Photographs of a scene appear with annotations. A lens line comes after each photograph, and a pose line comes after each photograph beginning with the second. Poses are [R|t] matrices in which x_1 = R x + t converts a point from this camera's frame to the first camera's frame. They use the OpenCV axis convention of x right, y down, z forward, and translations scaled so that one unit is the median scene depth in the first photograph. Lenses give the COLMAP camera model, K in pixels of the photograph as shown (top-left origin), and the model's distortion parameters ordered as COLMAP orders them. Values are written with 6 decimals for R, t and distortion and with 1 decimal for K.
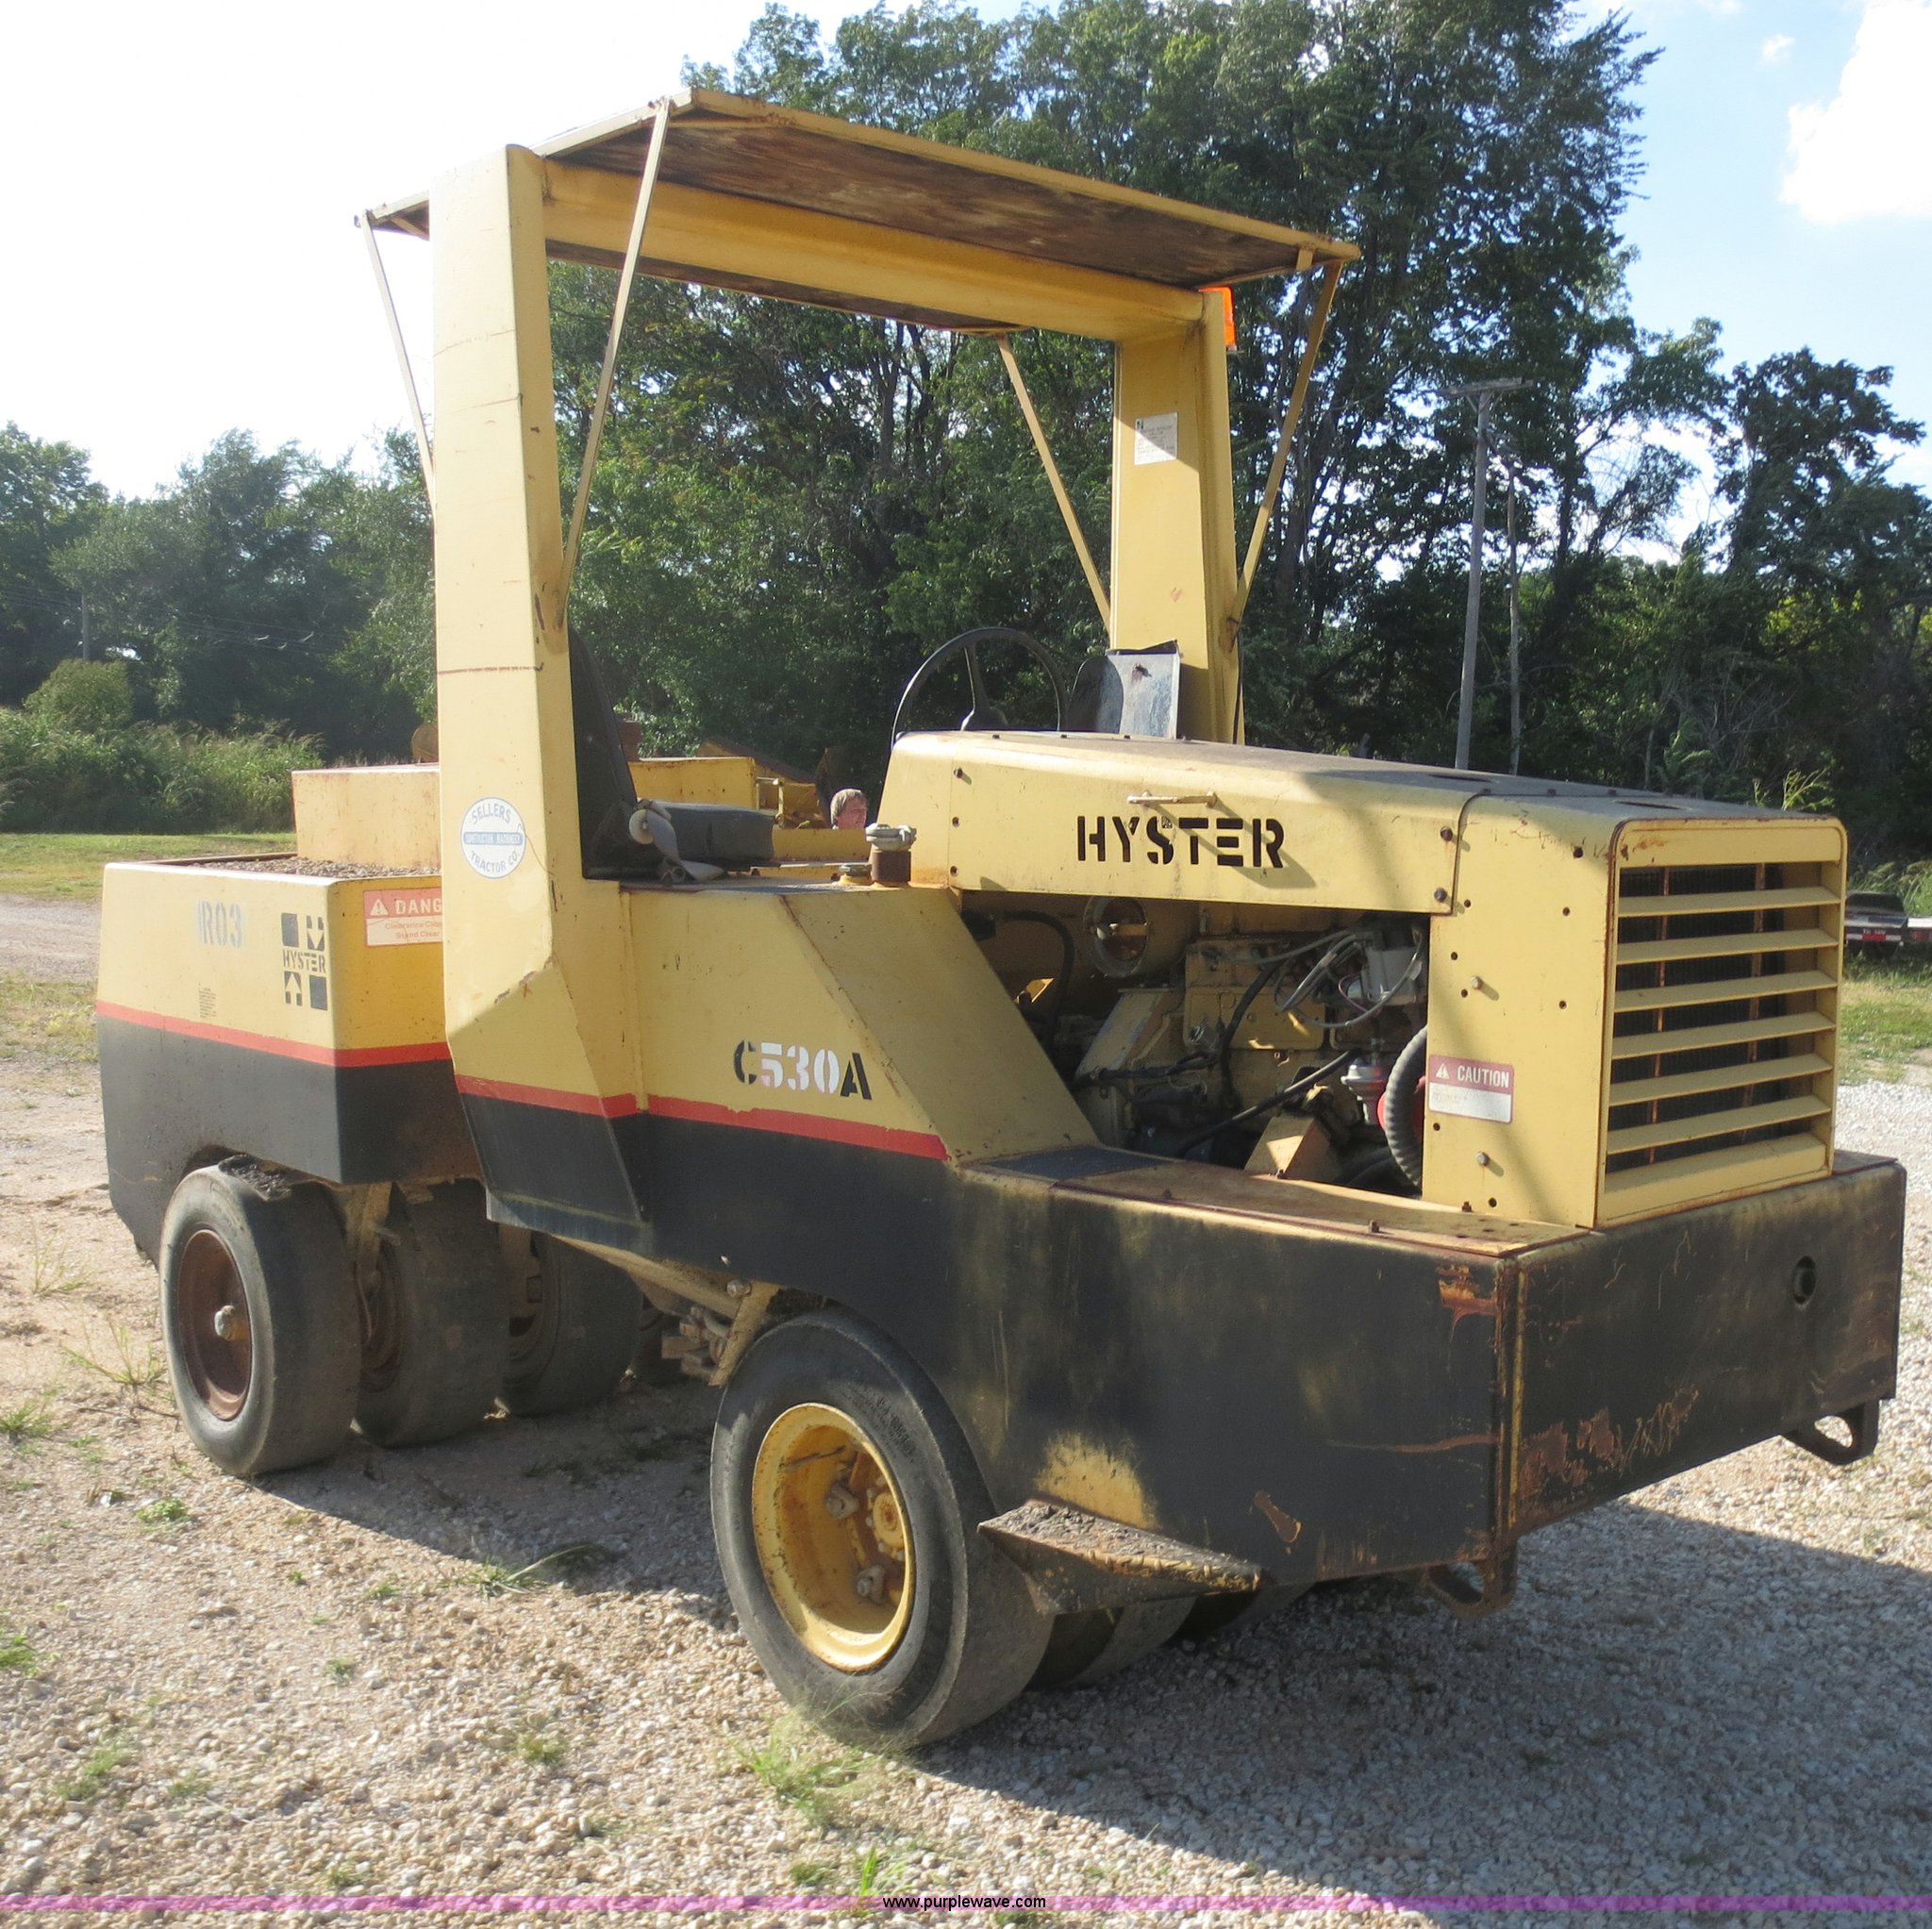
lens RADIAL K [[2380.1, 0, 968.9], [0, 2380.1, 900.0], [0, 0, 1]] dist [-0.282006, 0.638521]
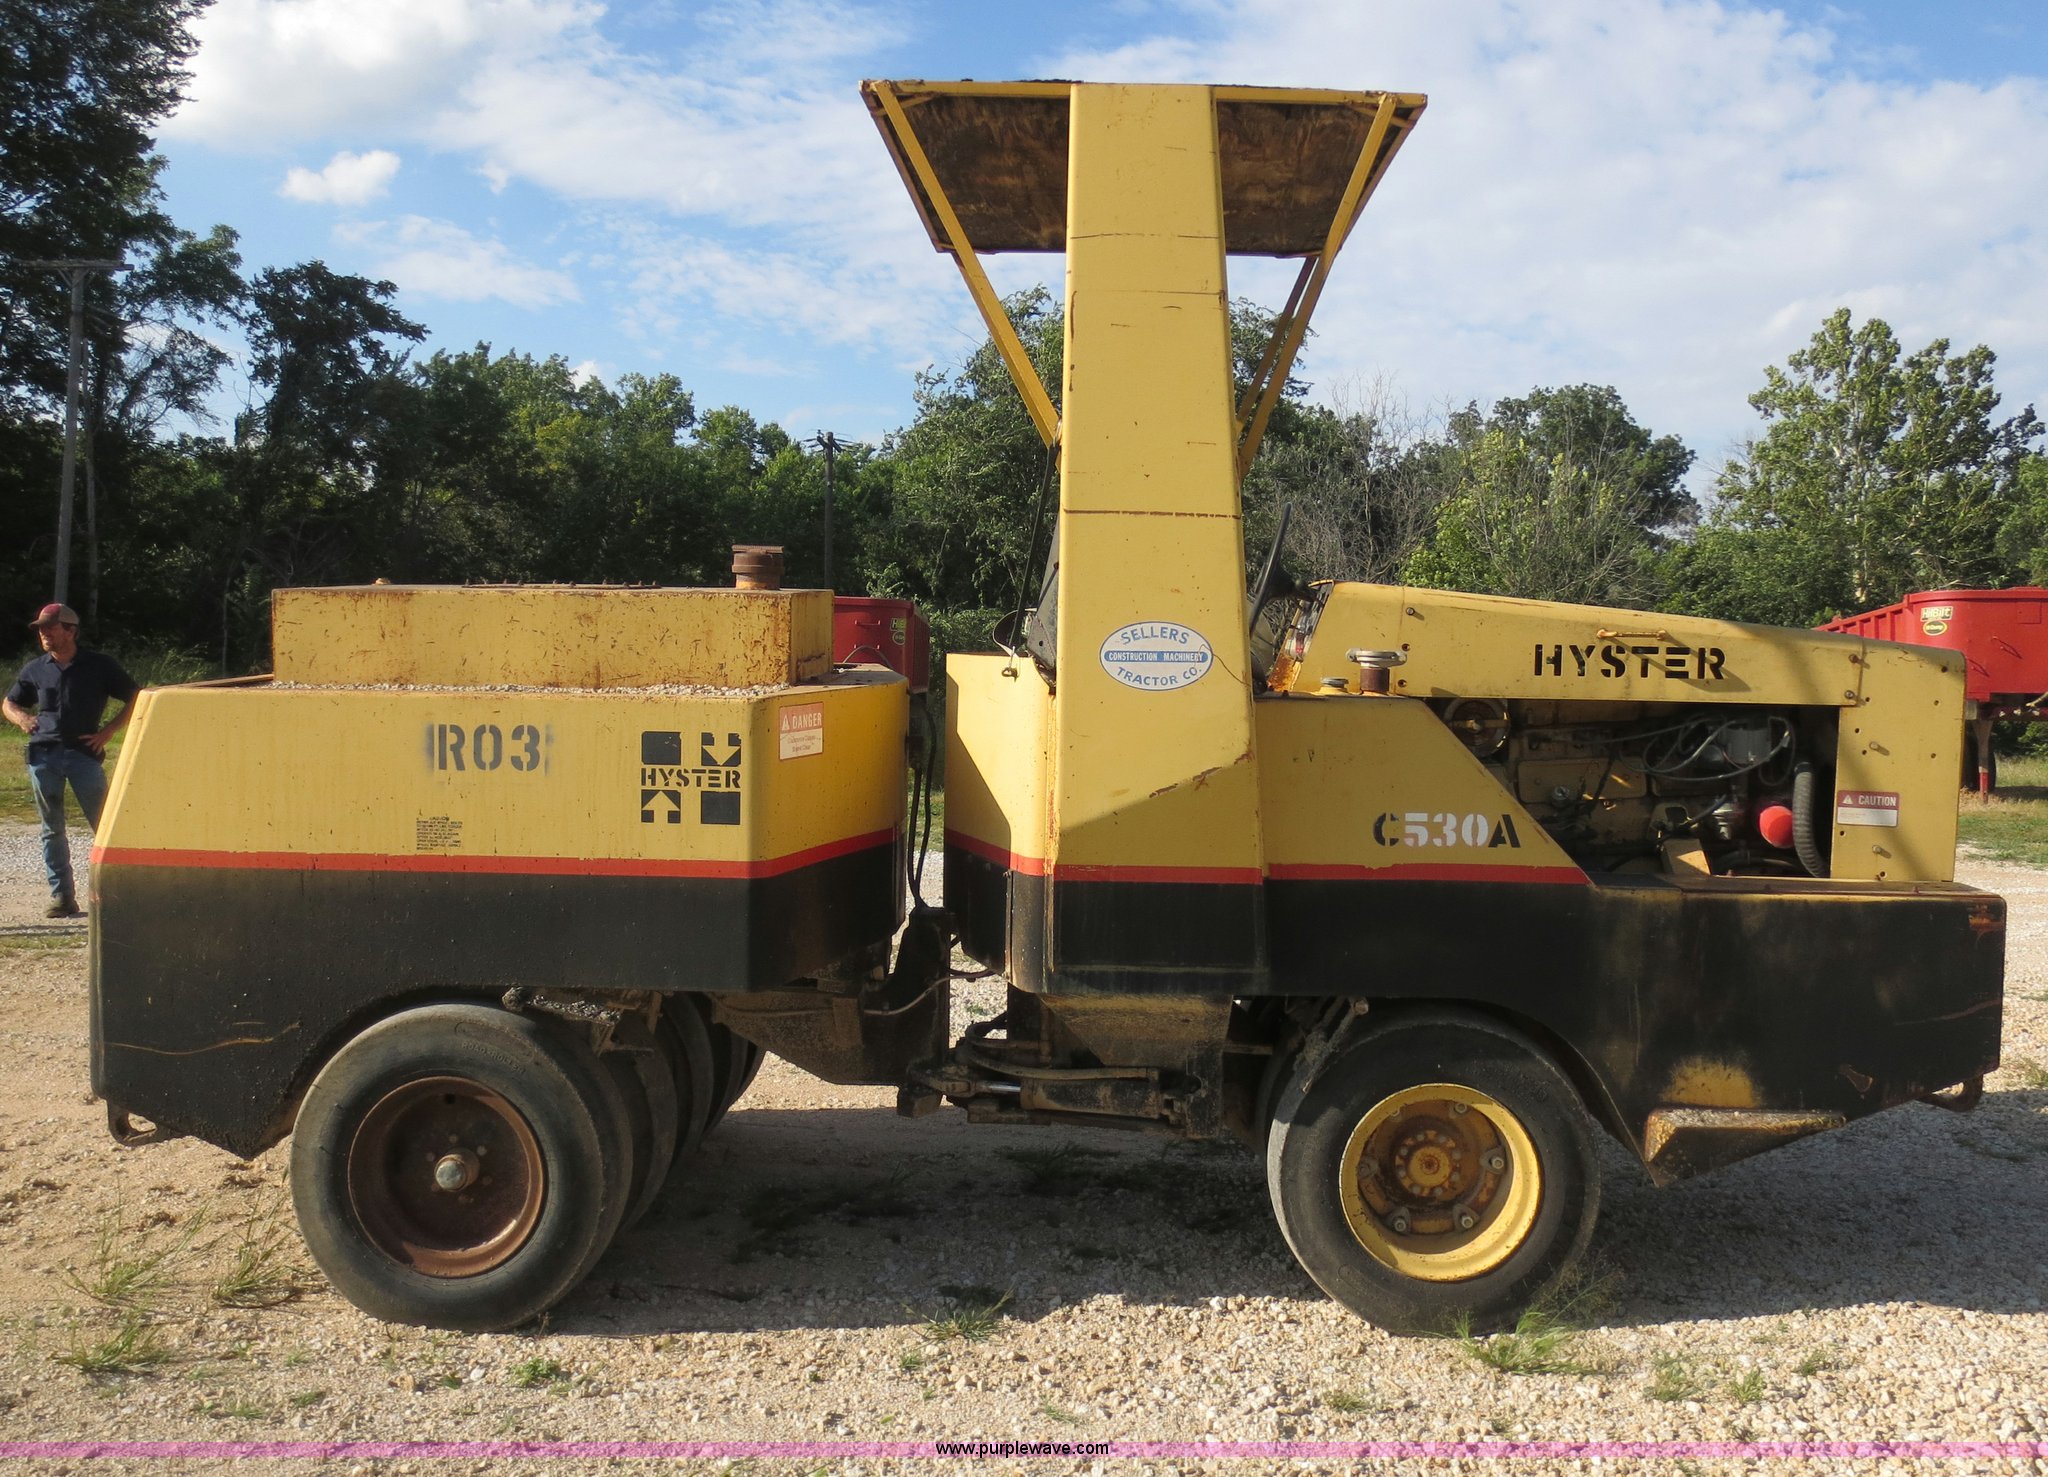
lens RADIAL K [[1908.5, 0, 1024.0], [0, 1908.5, 738.5], [0, 0, 1]] dist [0.000391, -0.165339]
pose [[0.682693, -0.023325, 0.730333, -1.020166], [0.016550, 0.999728, 0.016458, -0.002421], [-0.730518, 0.000851, 0.682893, 0.437630]]
